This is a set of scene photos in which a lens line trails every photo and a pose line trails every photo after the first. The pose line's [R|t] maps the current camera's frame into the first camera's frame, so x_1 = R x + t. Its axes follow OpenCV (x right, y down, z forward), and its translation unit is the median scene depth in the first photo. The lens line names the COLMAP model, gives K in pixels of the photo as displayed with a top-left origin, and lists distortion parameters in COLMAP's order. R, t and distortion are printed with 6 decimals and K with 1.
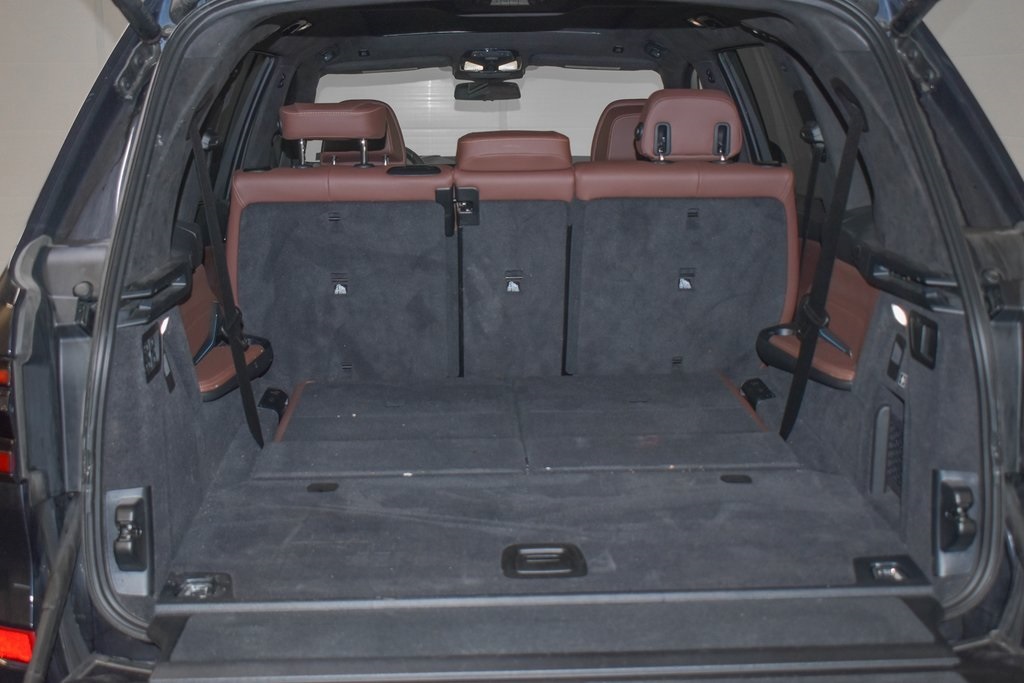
lens RADIAL K [[1256.6, 0, 512.0], [0, 1256.6, 341.5], [0, 0, 1]] dist [-0.008726, 0.018734]
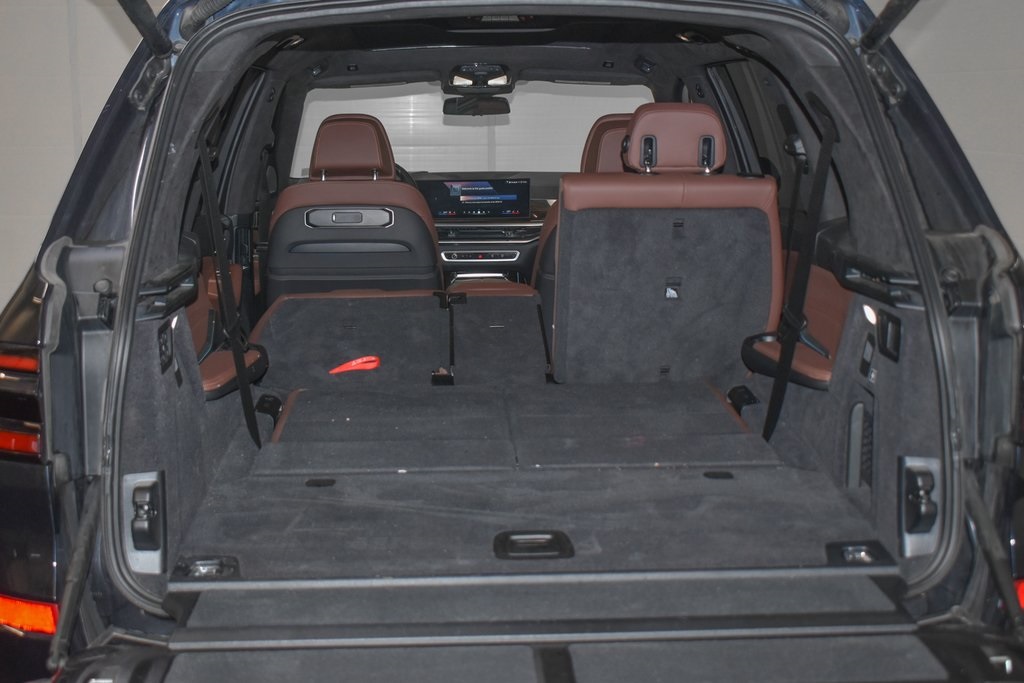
lens RADIAL K [[1383.0, 0, 512.0], [0, 1383.0, 341.5], [0, 0, 1]] dist [0.002987, -0.024580]
pose [[0.999956, -0.000574, 0.009354, -0.003246], [0.000858, 0.999537, -0.030405, 0.037537], [-0.009332, 0.030411, 0.999494, -0.163034]]
